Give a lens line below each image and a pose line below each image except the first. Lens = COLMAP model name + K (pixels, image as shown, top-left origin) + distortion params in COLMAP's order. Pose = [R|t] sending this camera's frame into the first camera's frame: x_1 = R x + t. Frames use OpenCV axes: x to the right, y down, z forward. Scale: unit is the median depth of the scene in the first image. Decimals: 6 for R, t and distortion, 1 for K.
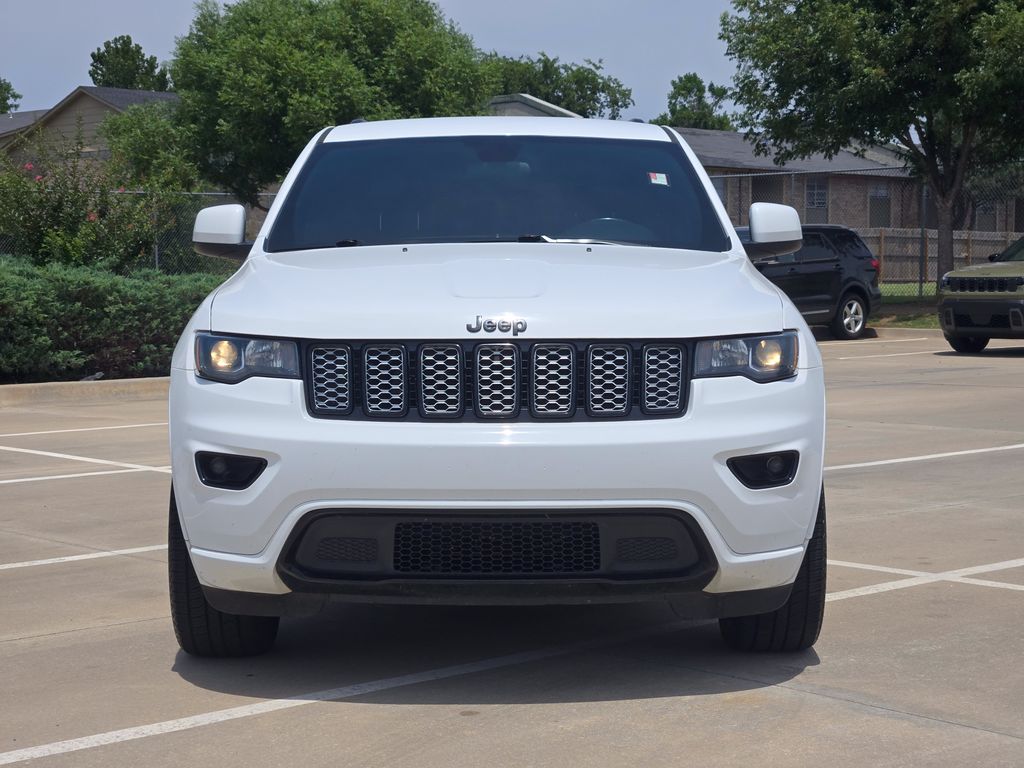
lens RADIAL K [[1910.2, 0, 505.0], [0, 1910.2, 387.6], [0, 0, 1]] dist [0.022692, 0.000000]
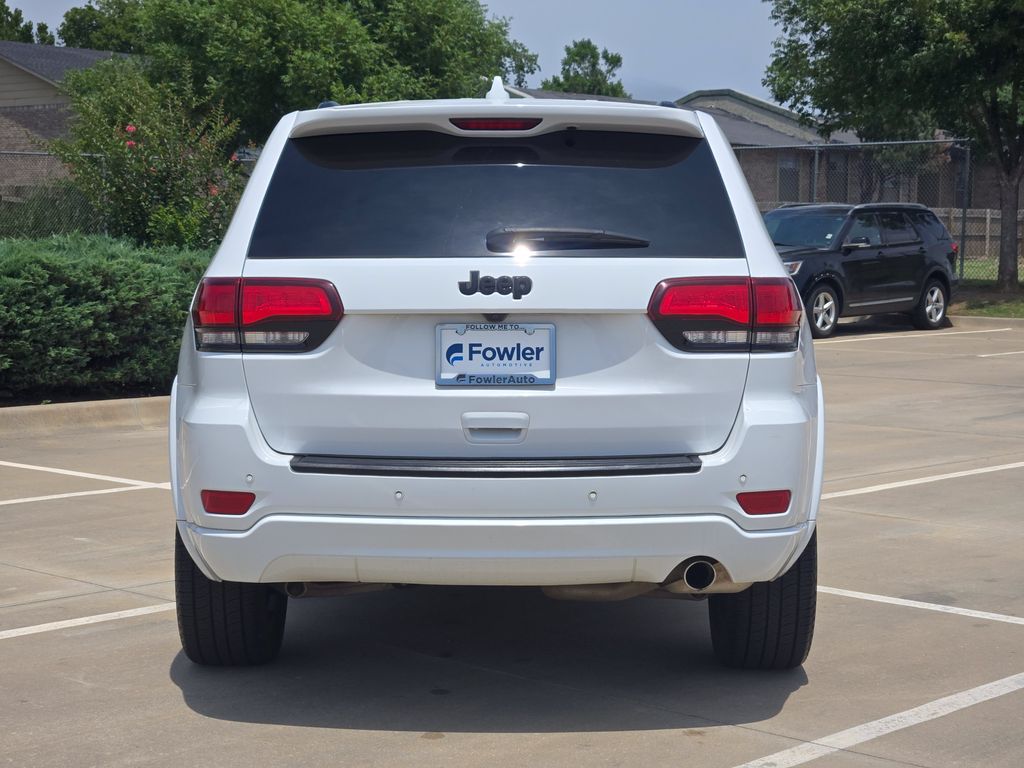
lens RADIAL K [[1910.2, 0, 503.0], [0, 1910.2, 381.1], [0, 0, 1]] dist [0.022692, 0.000000]
pose [[0.996167, 0.004387, 0.087365, -0.087994], [-0.005636, 0.999885, 0.014048, -0.010250], [-0.087293, -0.014487, 0.996077, 0.087418]]
